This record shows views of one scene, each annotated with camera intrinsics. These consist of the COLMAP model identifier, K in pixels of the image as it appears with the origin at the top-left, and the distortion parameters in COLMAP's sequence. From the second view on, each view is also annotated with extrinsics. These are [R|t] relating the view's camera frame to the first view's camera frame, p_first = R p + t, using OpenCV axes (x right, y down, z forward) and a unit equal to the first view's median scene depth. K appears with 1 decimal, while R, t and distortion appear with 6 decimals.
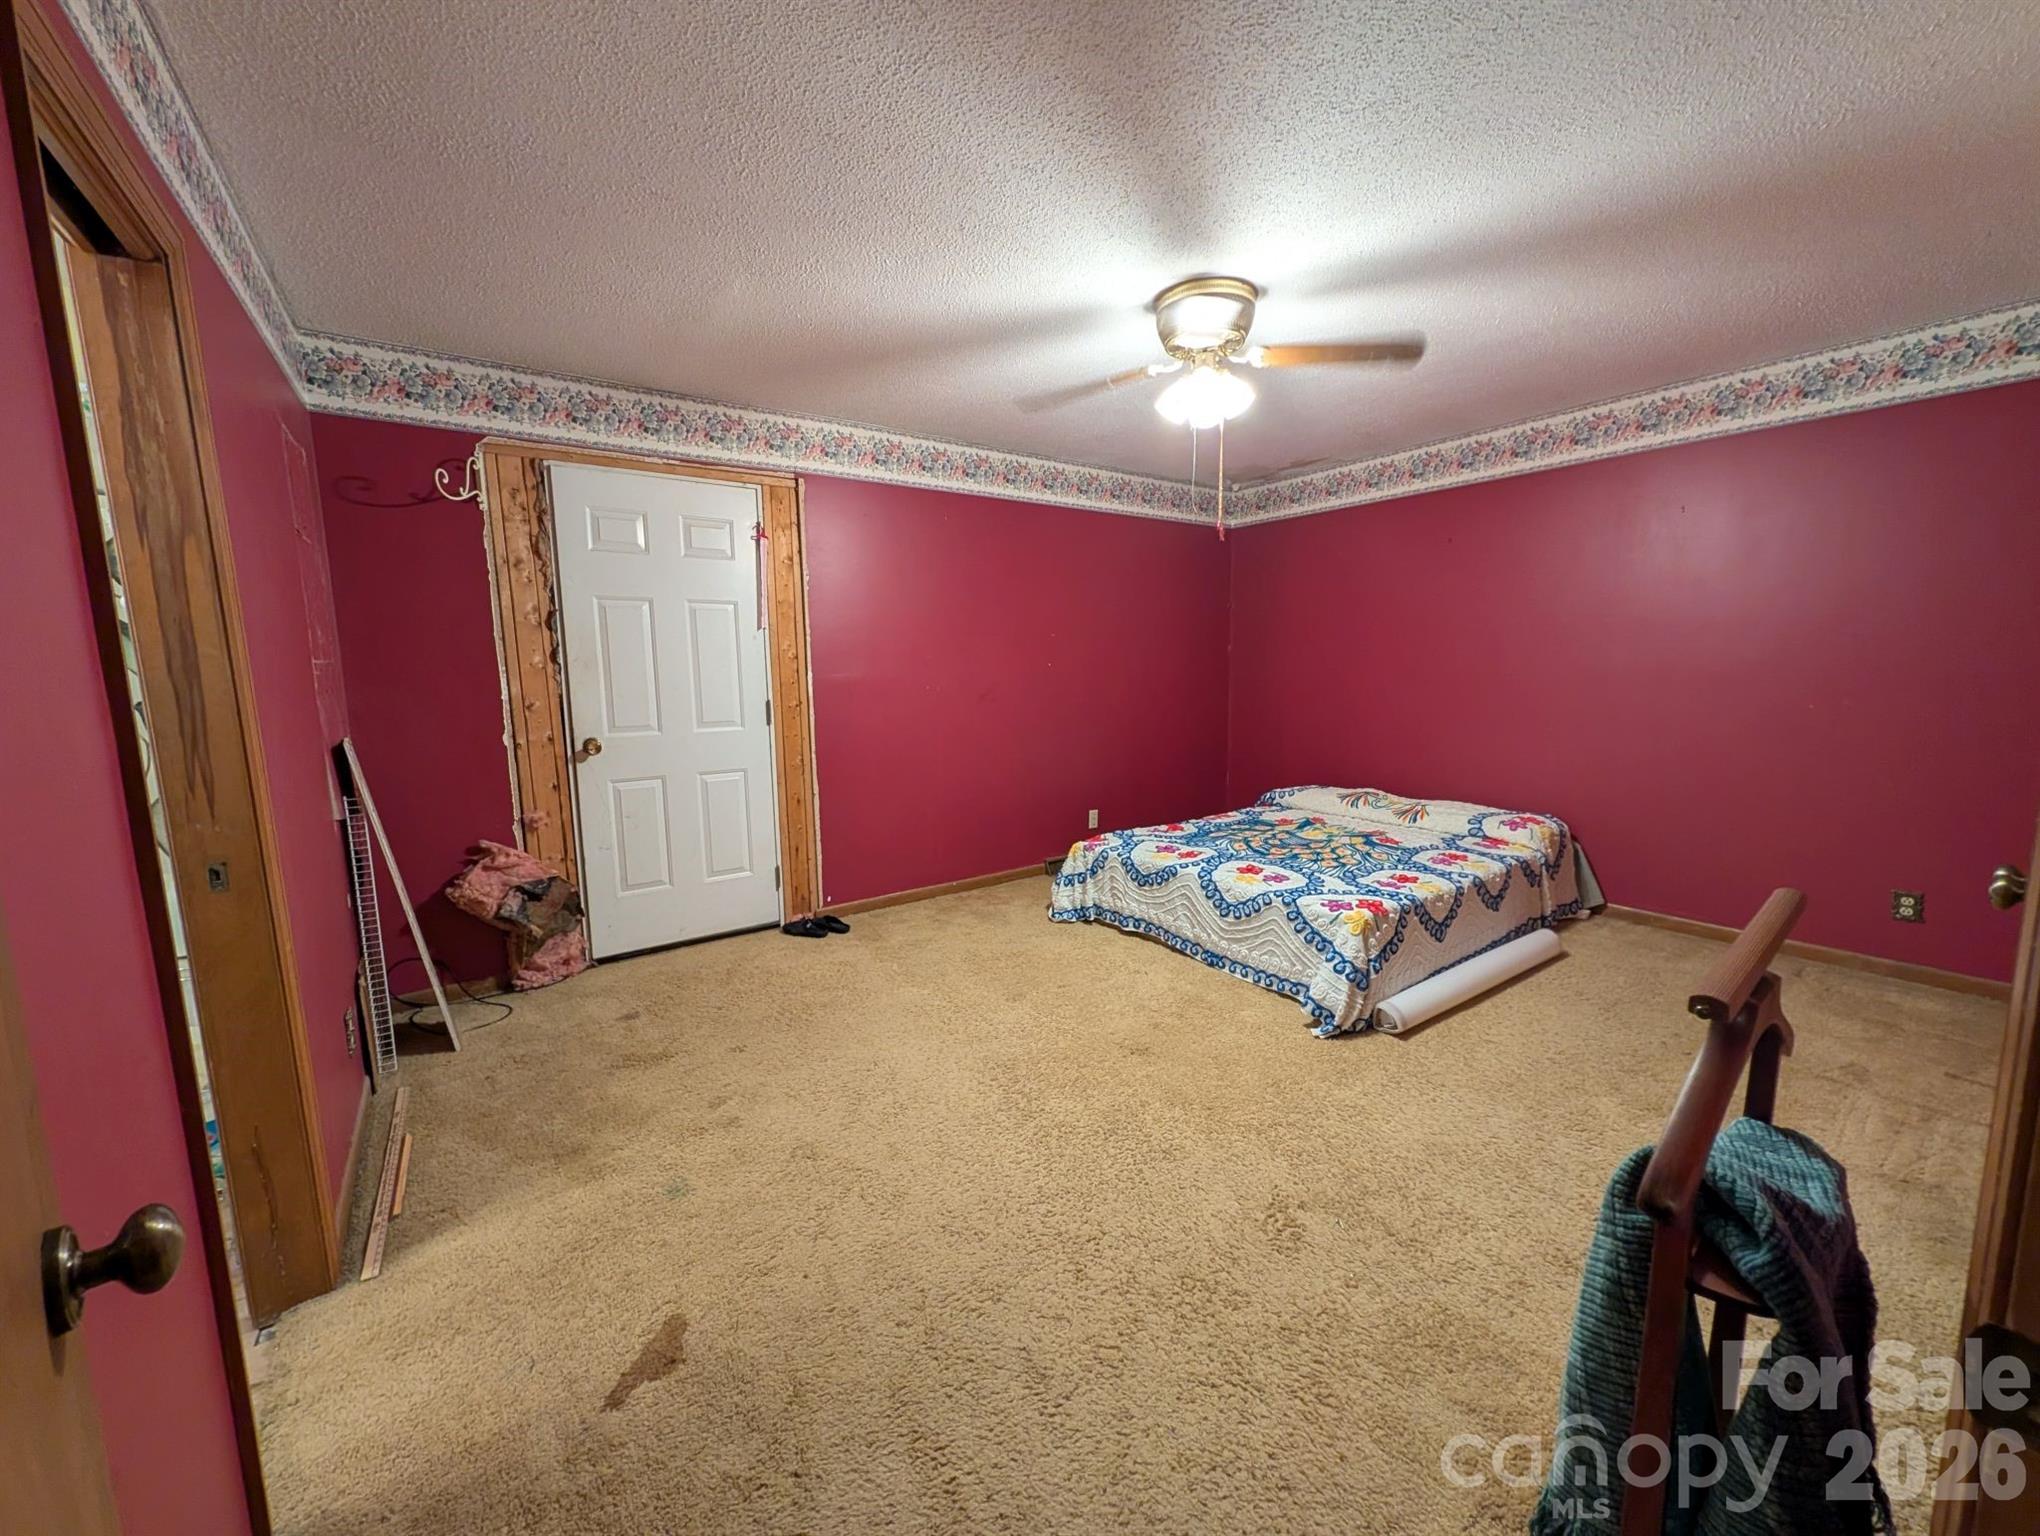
lens RADIAL K [[785.6, 0, 1023.8], [0, 785.6, 768.0], [0, 0, 1]] dist [-0.001555, 0.000273]
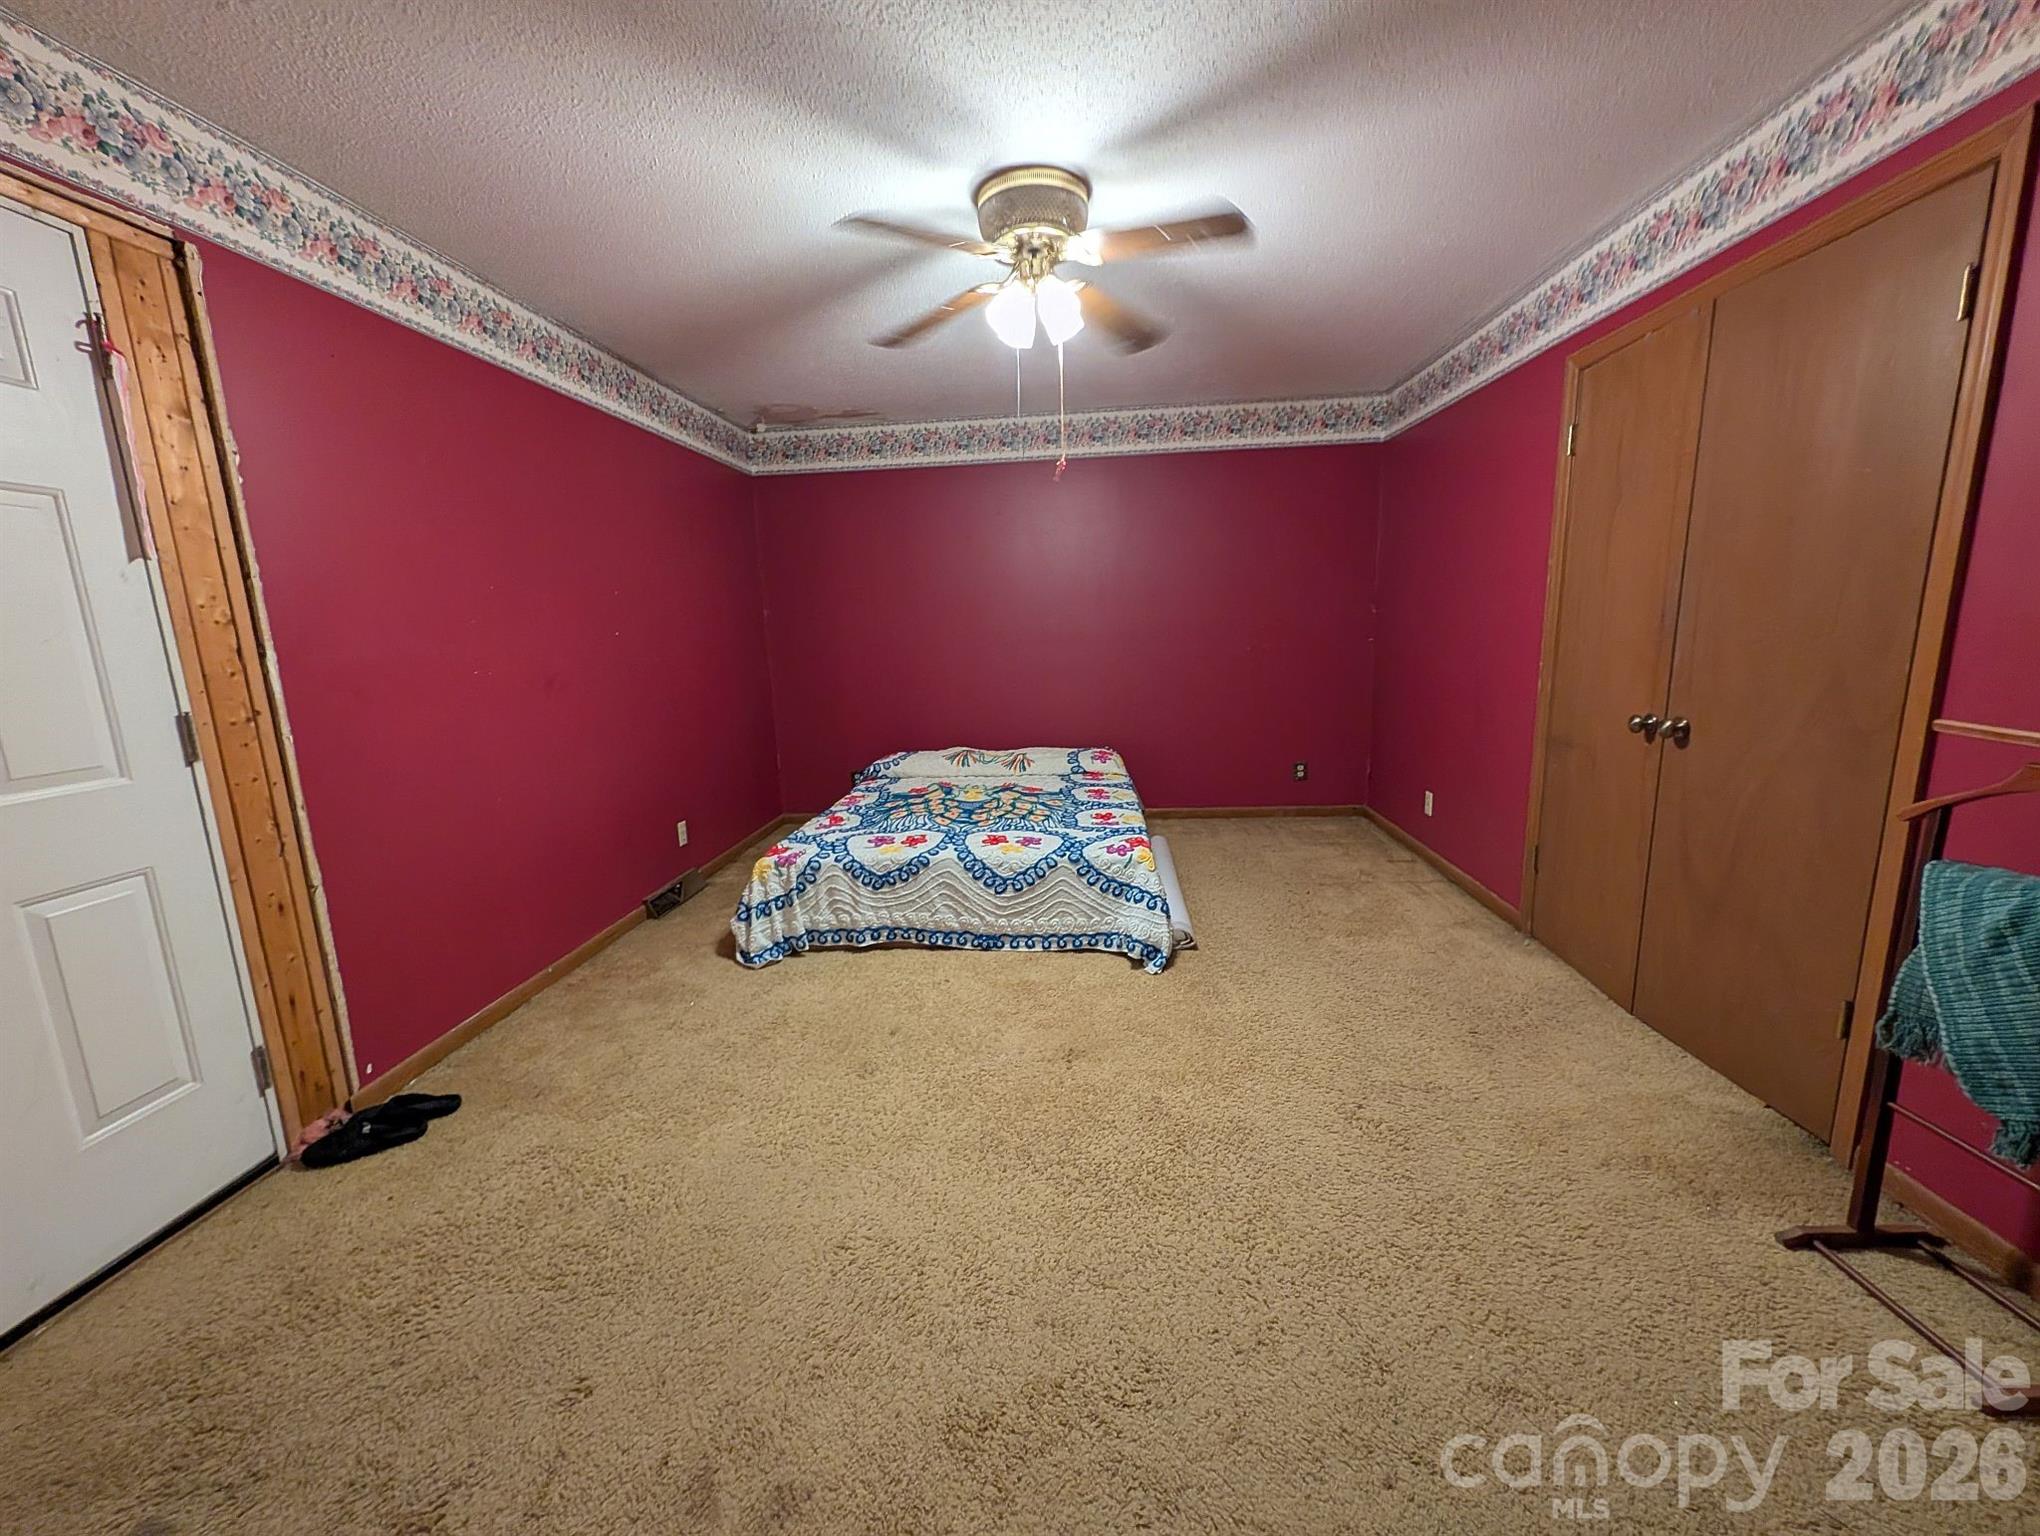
lens RADIAL K [[785.6, 0, 1018.1], [0, 785.6, 765.0], [0, 0, 1]] dist [-0.001555, 0.000273]
pose [[0.642078, -0.144081, 0.752978, -0.368168], [0.124691, 0.988729, 0.082865, -0.032909], [-0.756431, 0.040683, 0.652807, 0.324852]]
